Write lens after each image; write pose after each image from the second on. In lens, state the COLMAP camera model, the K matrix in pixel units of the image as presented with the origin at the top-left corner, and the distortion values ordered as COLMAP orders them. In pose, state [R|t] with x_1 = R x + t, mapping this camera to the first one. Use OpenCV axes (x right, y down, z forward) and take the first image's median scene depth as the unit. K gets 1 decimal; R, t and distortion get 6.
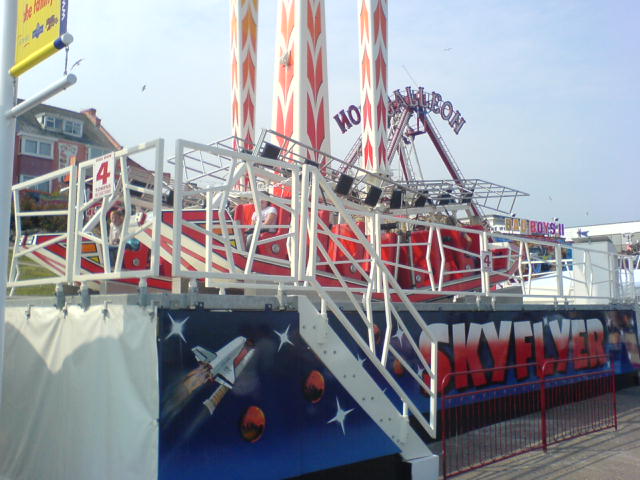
lens RADIAL K [[595.4, 0, 320.0], [0, 595.4, 240.0], [0, 0, 1]] dist [-0.068440, -0.005557]
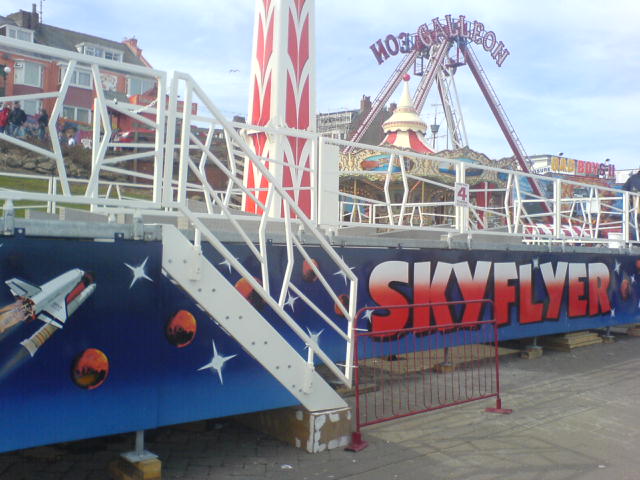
lens RADIAL K [[595.4, 0, 320.0], [0, 595.4, 240.0], [0, 0, 1]] dist [-0.068440, -0.005557]
pose [[0.997421, 0.026122, -0.066848, 0.140231], [-0.018697, 0.993825, 0.109372, 0.010892], [0.069292, -0.107840, 0.991751, 0.093547]]
